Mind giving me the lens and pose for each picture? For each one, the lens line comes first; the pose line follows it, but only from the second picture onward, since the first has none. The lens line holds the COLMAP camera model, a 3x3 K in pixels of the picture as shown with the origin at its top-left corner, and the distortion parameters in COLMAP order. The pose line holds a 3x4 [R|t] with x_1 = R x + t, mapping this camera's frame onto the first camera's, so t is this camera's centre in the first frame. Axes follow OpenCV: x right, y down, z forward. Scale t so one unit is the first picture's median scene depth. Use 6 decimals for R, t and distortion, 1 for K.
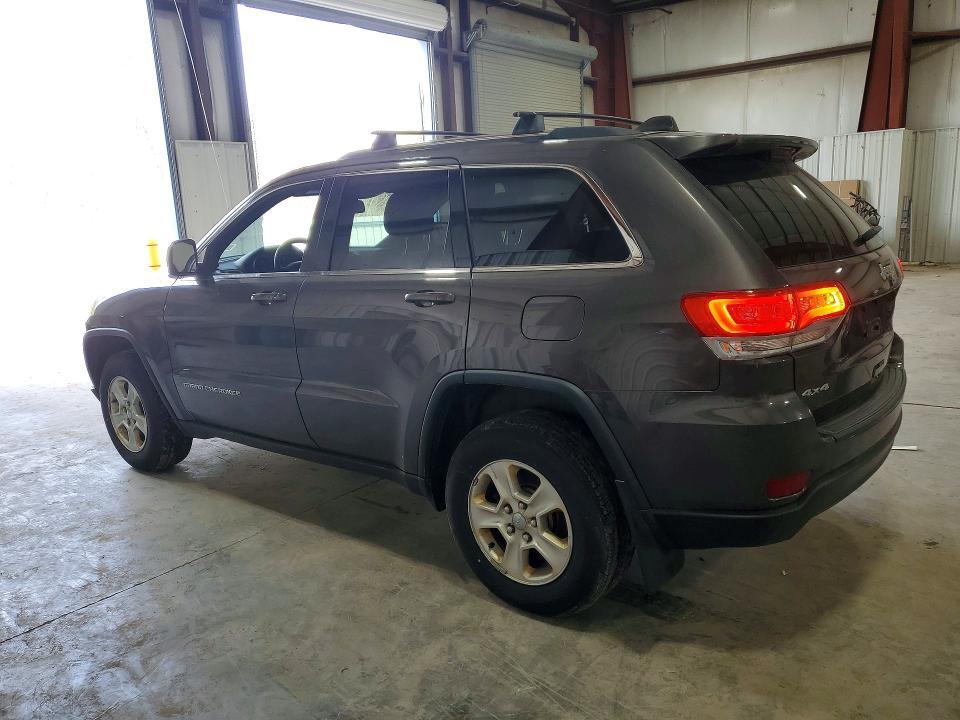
lens RADIAL K [[730.9, 0, 480.0], [0, 730.9, 360.0], [0, 0, 1]] dist [-0.000228, -0.002907]
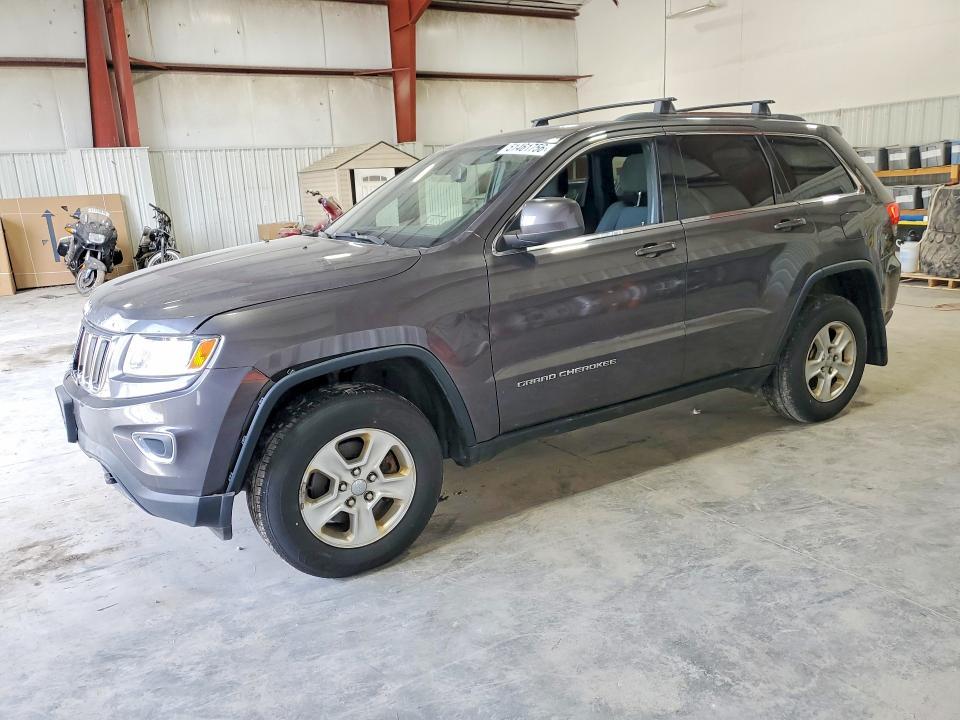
lens RADIAL K [[730.9, 0, 480.0], [0, 730.9, 360.0], [0, 0, 1]] dist [-0.000228, -0.002907]
pose [[0.358682, -0.189474, 0.914028, -1.264470], [0.224483, 0.967955, 0.112562, -0.100988], [-0.906065, 0.164809, 0.389722, 0.806827]]
